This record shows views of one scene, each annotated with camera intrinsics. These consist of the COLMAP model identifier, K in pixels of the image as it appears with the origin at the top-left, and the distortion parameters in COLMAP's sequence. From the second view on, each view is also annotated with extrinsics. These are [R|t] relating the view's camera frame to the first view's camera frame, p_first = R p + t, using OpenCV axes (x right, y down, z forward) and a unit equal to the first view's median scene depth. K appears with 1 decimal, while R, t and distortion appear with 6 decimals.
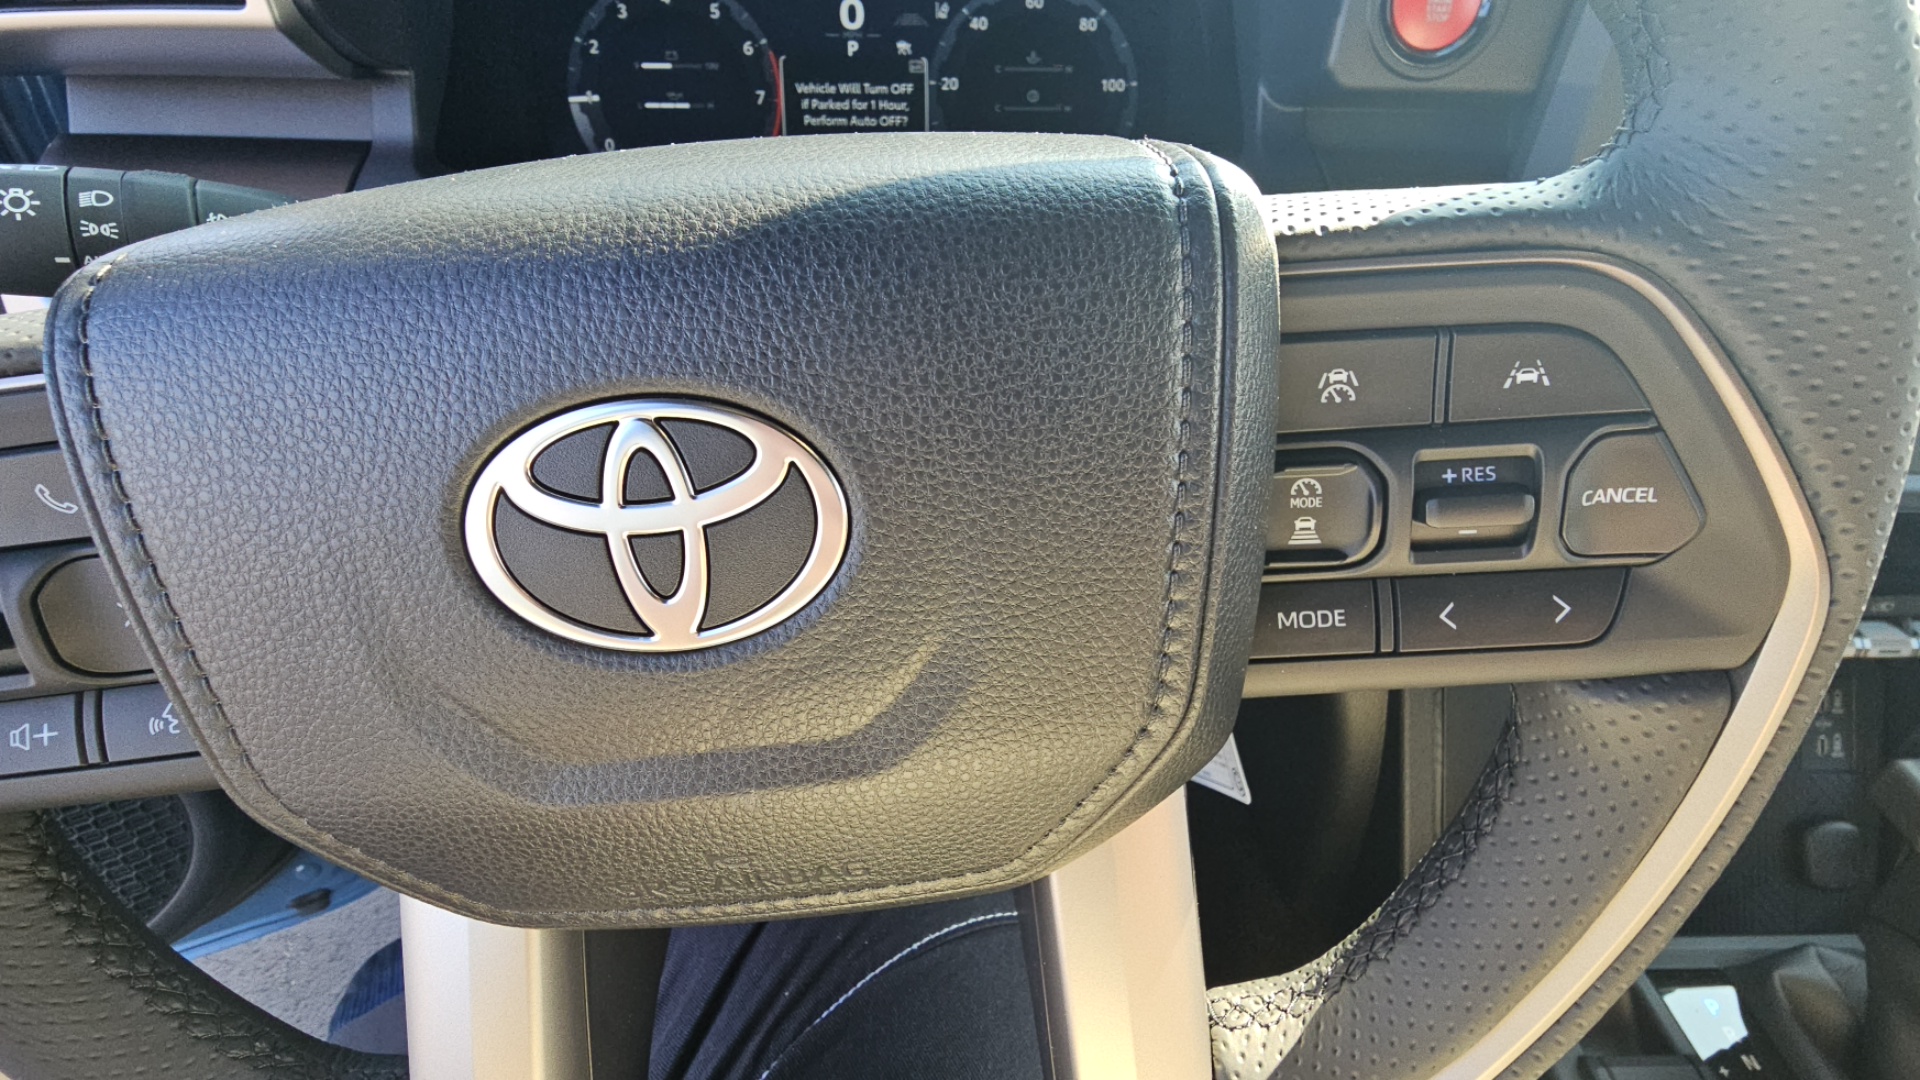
lens RADIAL K [[859.1, 0, 984.3], [0, 859.1, 540.2], [0, 0, 1]] dist [0.000854, -0.004021]
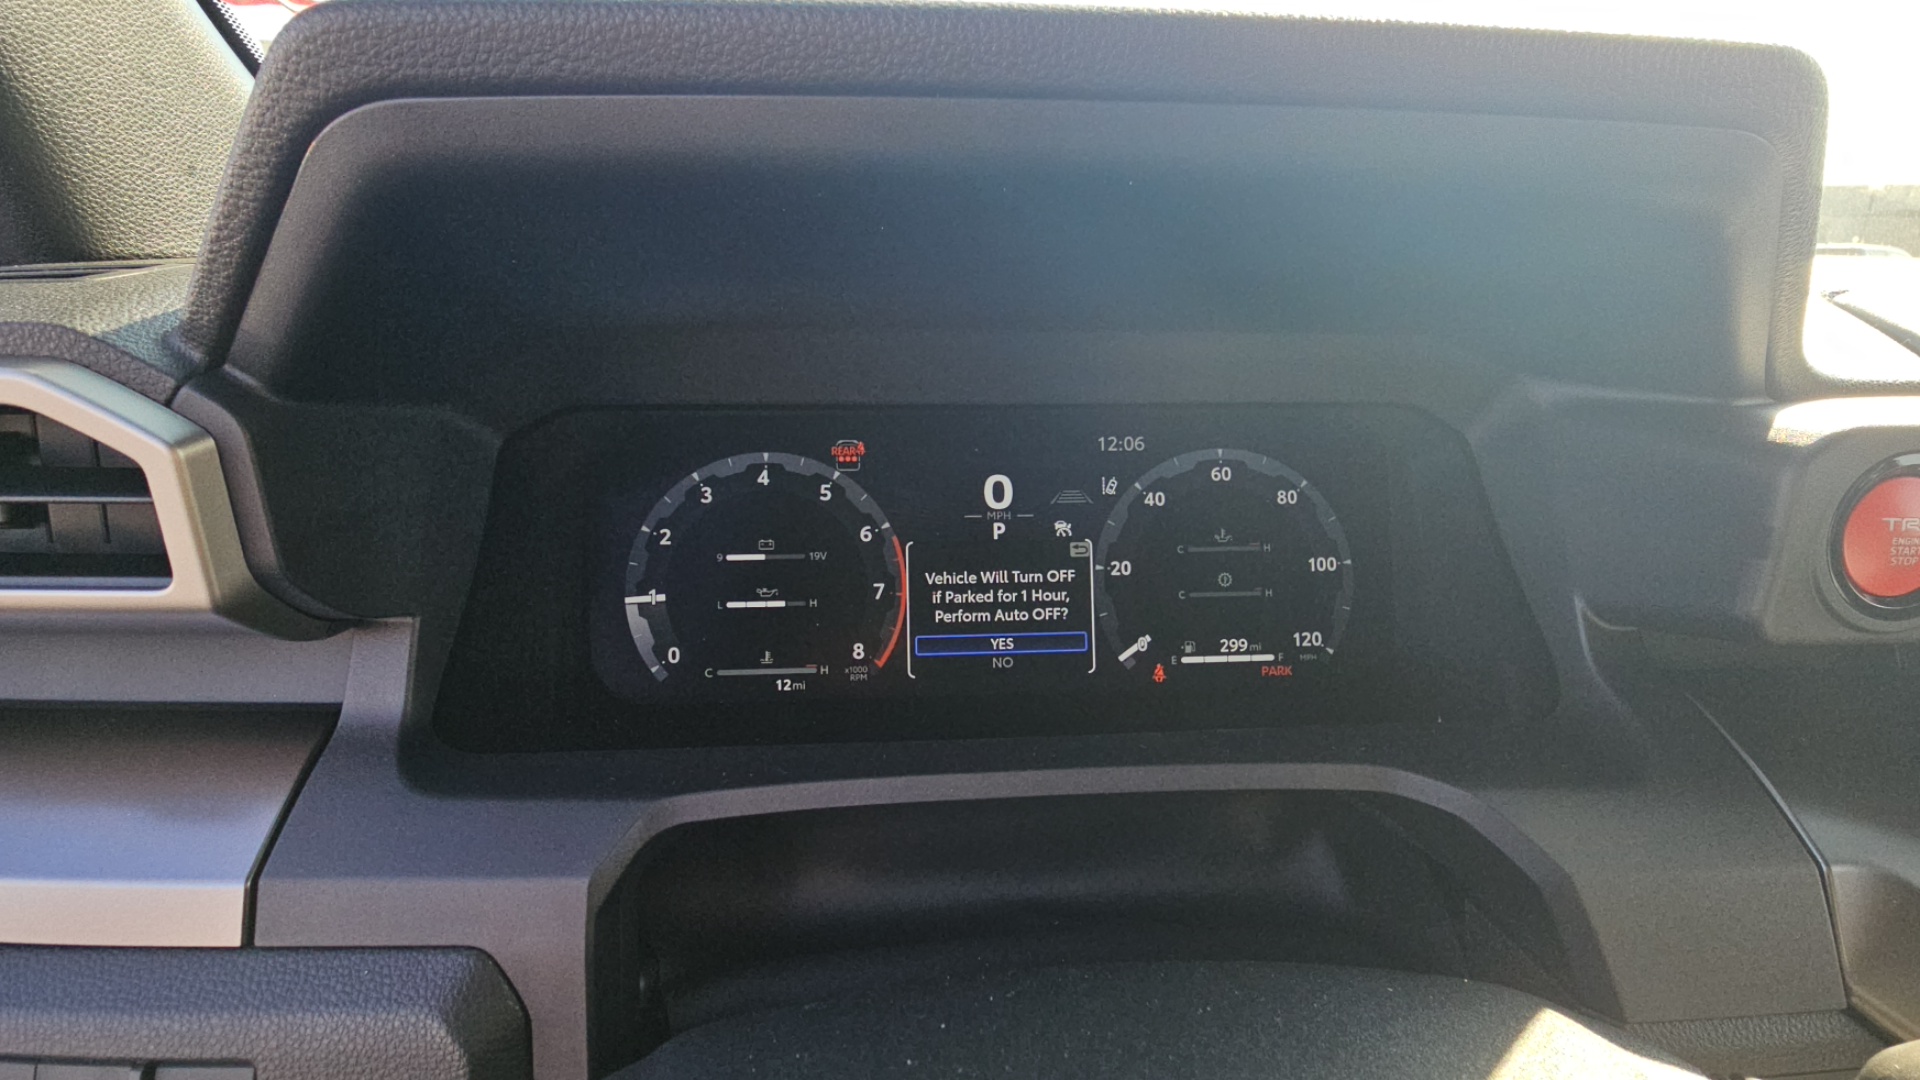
lens RADIAL K [[859.1, 0, 984.3], [0, 859.1, 540.2], [0, 0, 1]] dist [0.000854, -0.004021]
pose [[0.998213, -0.021665, 0.055689, -0.209420], [0.037998, 0.949400, -0.311763, -0.316958], [-0.046117, 0.313322, 0.948526, 0.253071]]
